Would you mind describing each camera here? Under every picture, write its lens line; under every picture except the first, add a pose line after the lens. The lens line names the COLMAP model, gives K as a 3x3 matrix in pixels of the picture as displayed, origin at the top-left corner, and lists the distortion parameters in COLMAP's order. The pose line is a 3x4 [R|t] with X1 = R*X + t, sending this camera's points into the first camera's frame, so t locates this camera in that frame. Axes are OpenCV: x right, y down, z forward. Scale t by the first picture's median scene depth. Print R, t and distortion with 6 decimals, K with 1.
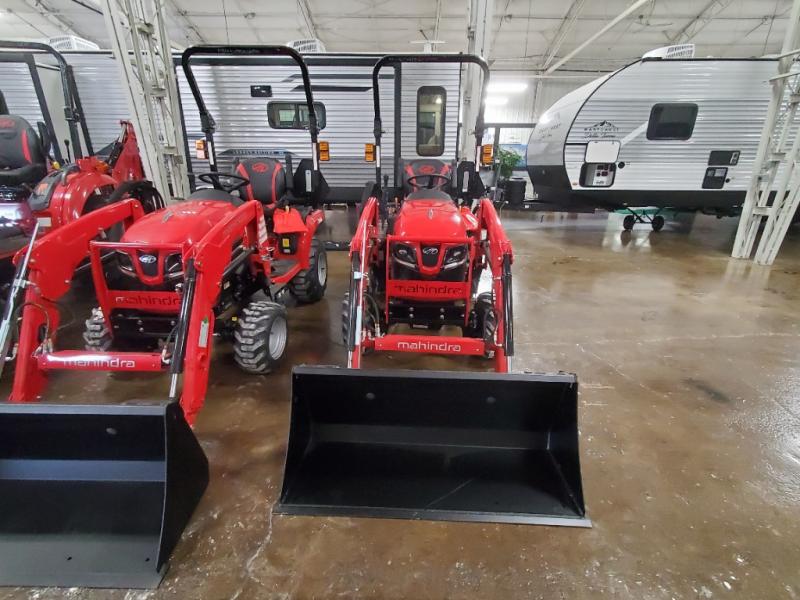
lens RADIAL K [[388.7, 0, 400.0], [0, 388.7, 300.0], [0, 0, 1]] dist [0.010425, -0.000802]
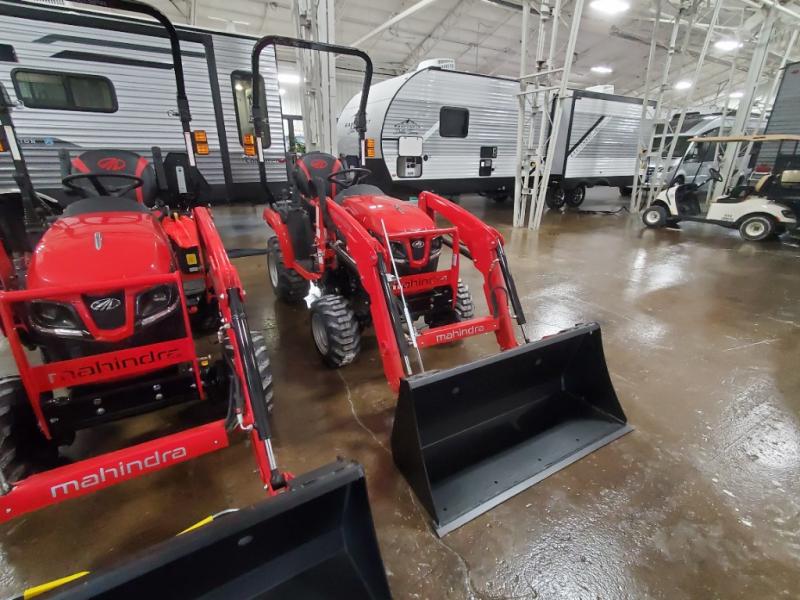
lens RADIAL K [[388.7, 0, 400.0], [0, 388.7, 300.0], [0, 0, 1]] dist [0.010425, -0.000802]
pose [[0.846877, -0.187198, 0.497751, -0.160466], [0.178796, 0.981736, 0.065014, -0.018998], [-0.500831, 0.033937, 0.864880, 0.048661]]
